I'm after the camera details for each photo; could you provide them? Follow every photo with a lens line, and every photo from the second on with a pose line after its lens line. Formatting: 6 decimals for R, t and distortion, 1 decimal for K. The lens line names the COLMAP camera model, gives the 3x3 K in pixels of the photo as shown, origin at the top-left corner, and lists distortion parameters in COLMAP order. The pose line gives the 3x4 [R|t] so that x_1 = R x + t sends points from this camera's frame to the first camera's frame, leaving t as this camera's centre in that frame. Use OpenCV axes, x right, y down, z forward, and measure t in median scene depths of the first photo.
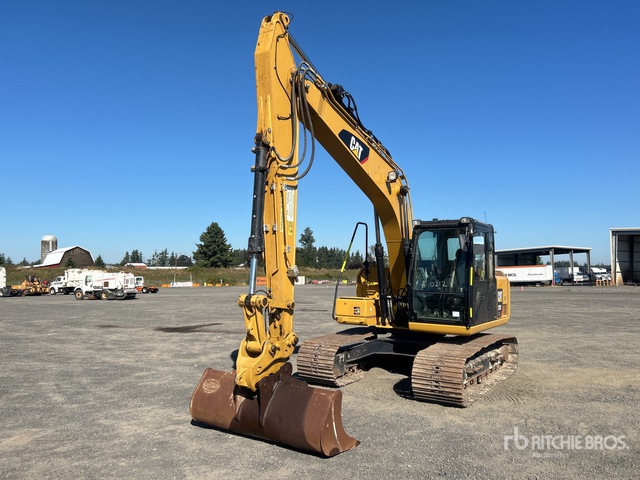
lens RADIAL K [[489.4, 0, 320.0], [0, 489.4, 240.0], [0, 0, 1]] dist [0.005495, -0.000351]
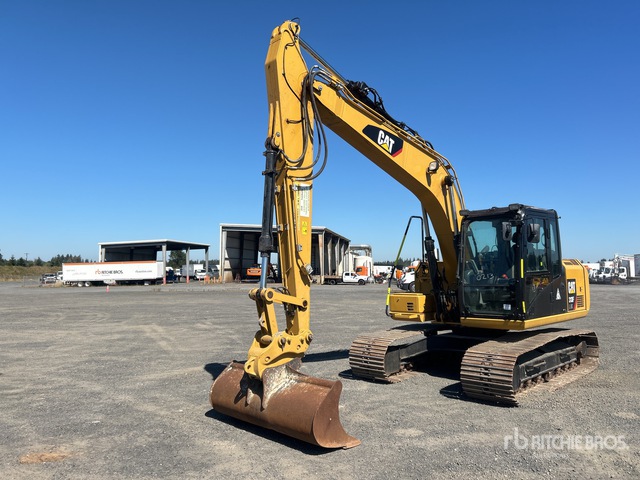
lens RADIAL K [[489.4, 0, 320.0], [0, 489.4, 240.0], [0, 0, 1]] dist [0.005495, -0.000351]
pose [[0.971271, -0.051170, -0.232408, 0.162790], [0.052684, 0.998611, 0.000310, 0.002466], [0.232069, -0.012546, 0.972618, 0.006026]]
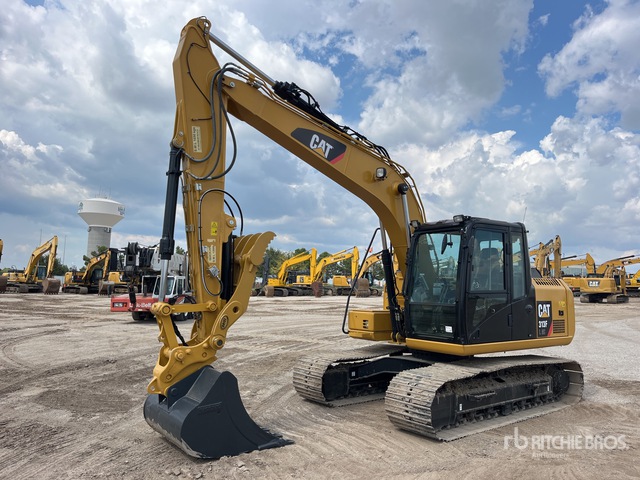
lens RADIAL K [[489.4, 0, 320.0], [0, 489.4, 240.0], [0, 0, 1]] dist [0.005495, -0.000351]
pose [[0.940126, -0.035902, -0.338930, 0.375116], [0.026607, 0.999133, -0.032035, 0.018018], [0.339786, 0.021100, 0.940266, 0.133767]]
